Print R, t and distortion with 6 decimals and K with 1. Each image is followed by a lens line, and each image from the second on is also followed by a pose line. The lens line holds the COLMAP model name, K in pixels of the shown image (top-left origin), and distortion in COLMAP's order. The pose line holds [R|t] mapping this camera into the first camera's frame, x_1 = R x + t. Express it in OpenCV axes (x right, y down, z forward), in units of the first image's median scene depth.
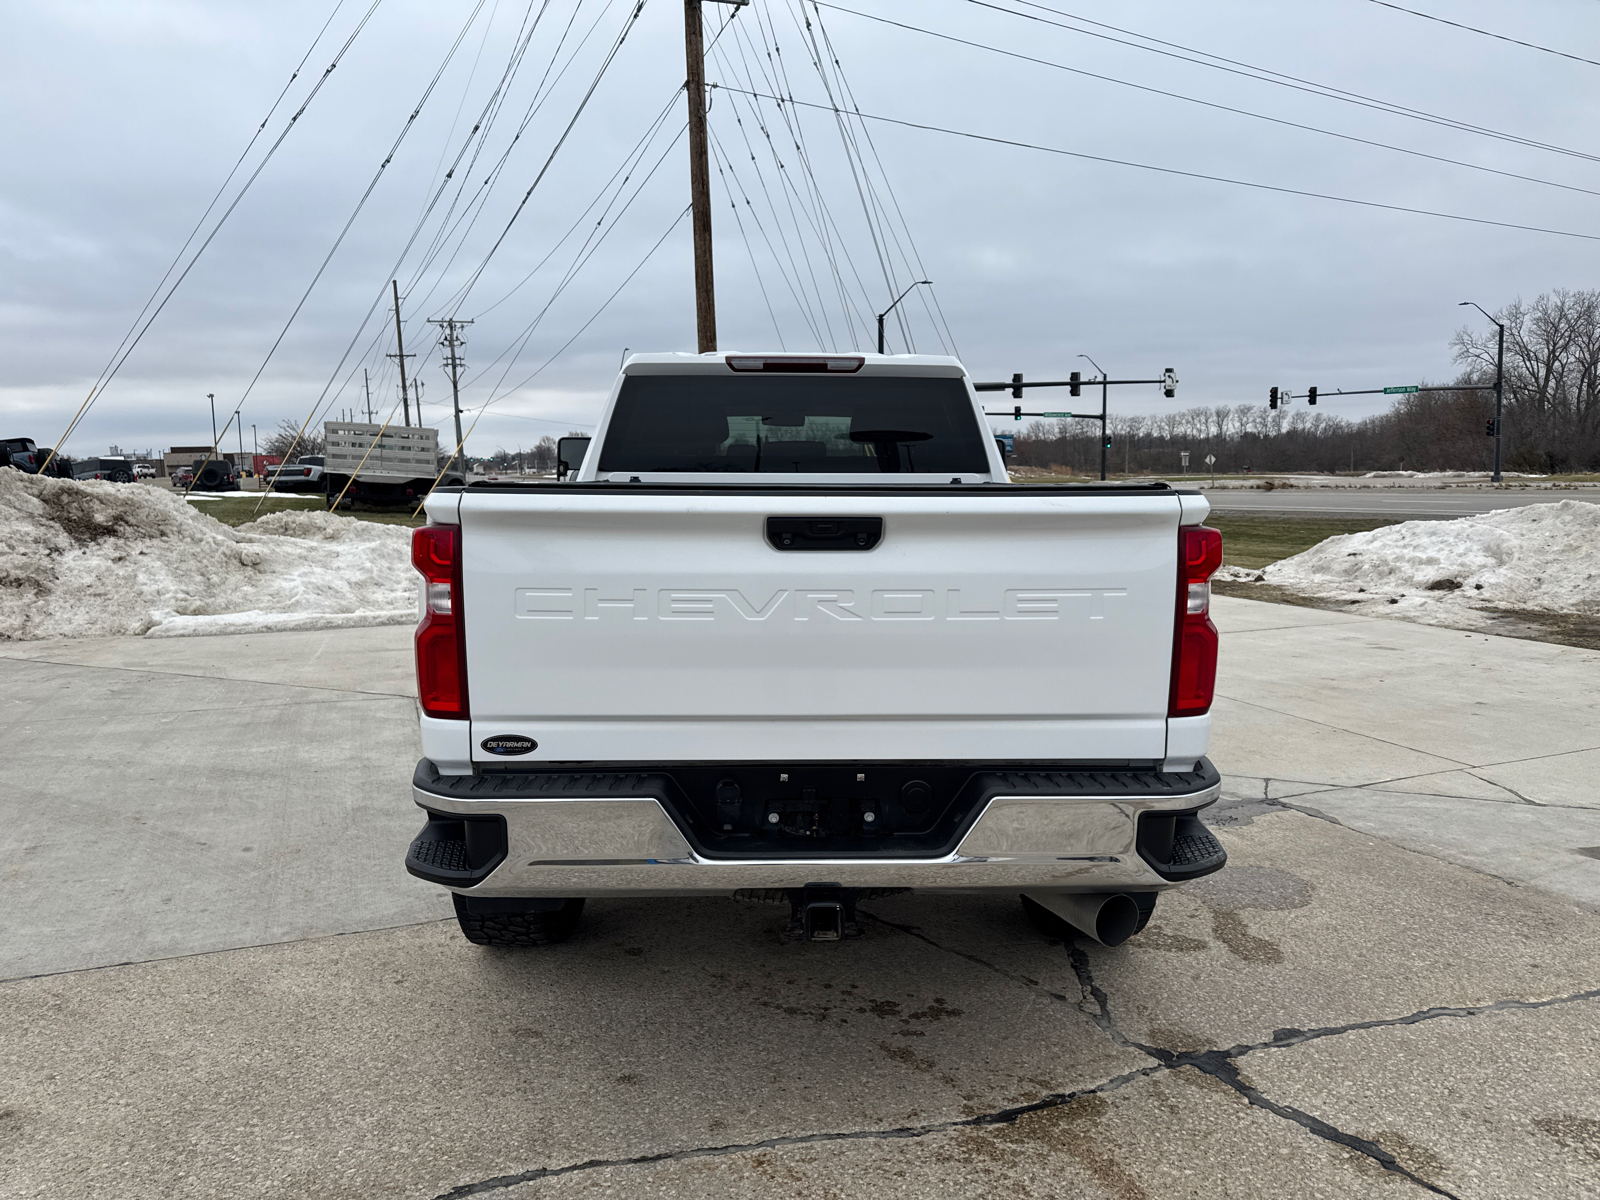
lens RADIAL K [[1168.0, 0, 802.3], [0, 1168.0, 603.2], [0, 0, 1]] dist [0.037884, -0.038811]
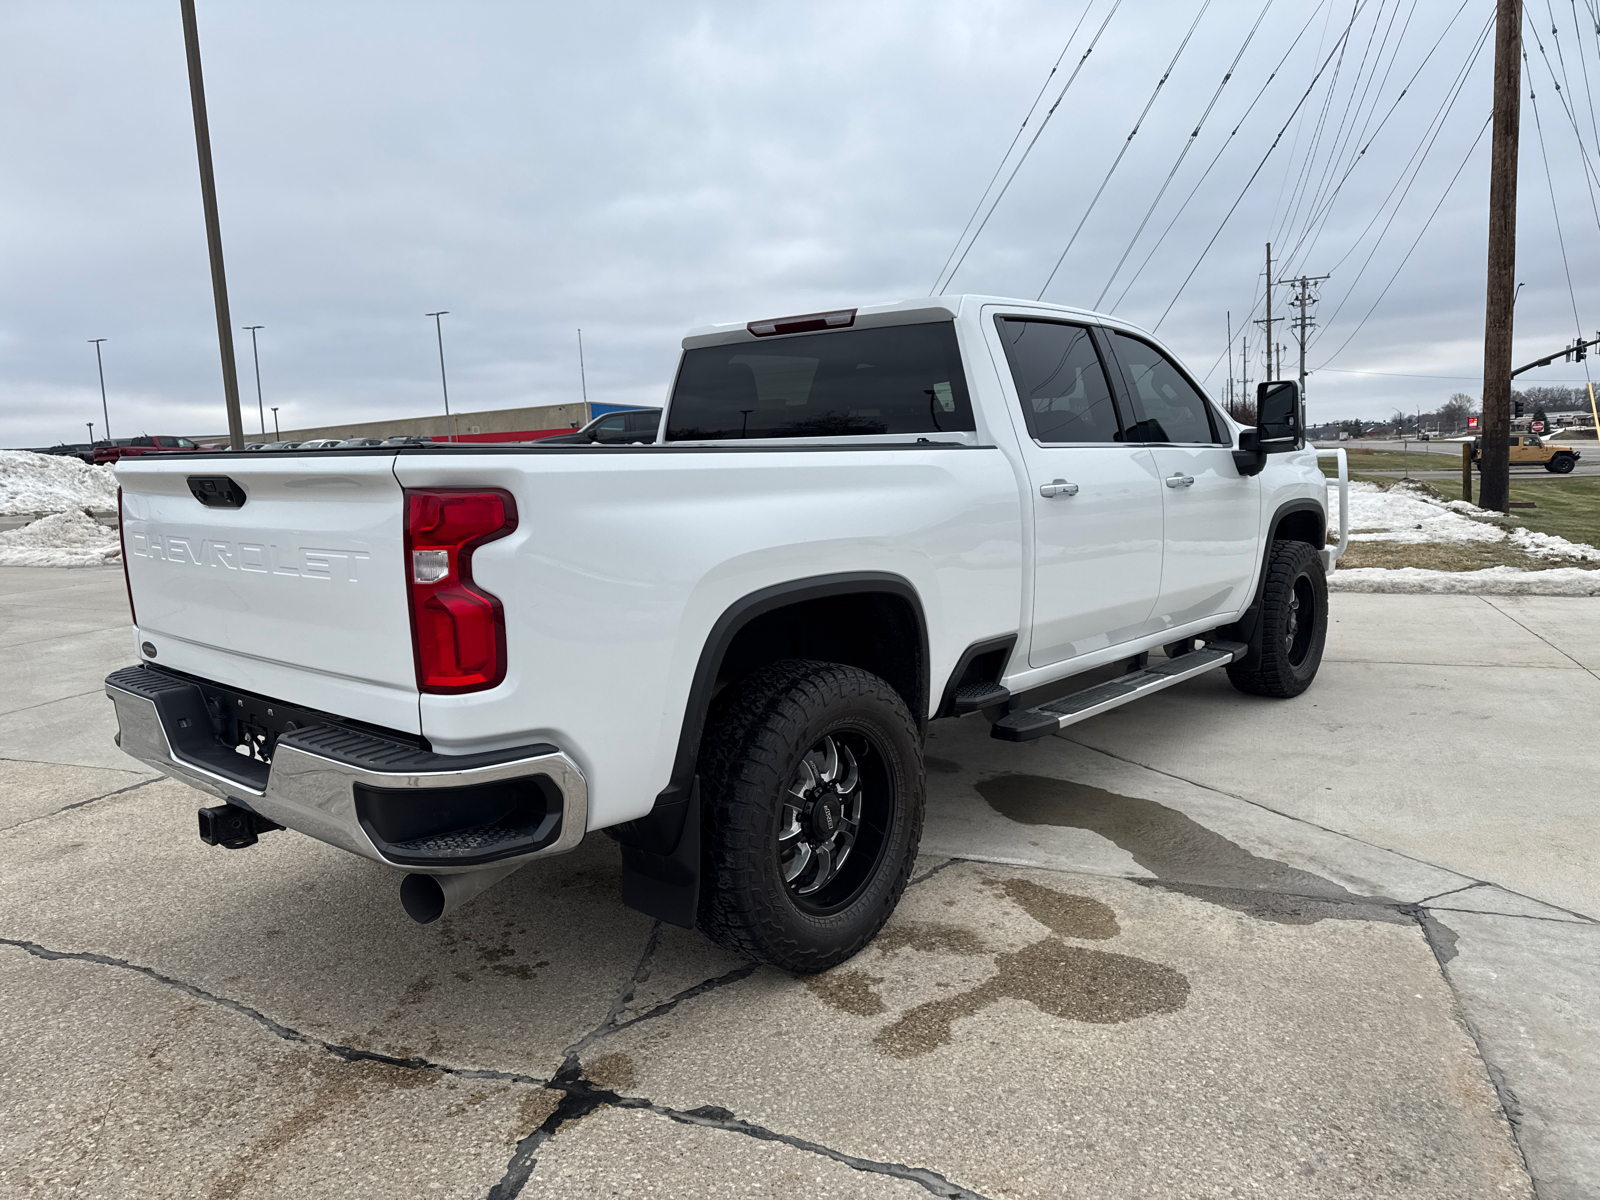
lens RADIAL K [[1168.0, 0, 812.7], [0, 1168.0, 605.9], [0, 0, 1]] dist [0.037884, -0.038811]
pose [[0.714188, 0.074283, -0.696001, 0.932090], [-0.055049, 0.997234, 0.049946, -0.028318], [0.697786, 0.002643, 0.716301, 0.429358]]
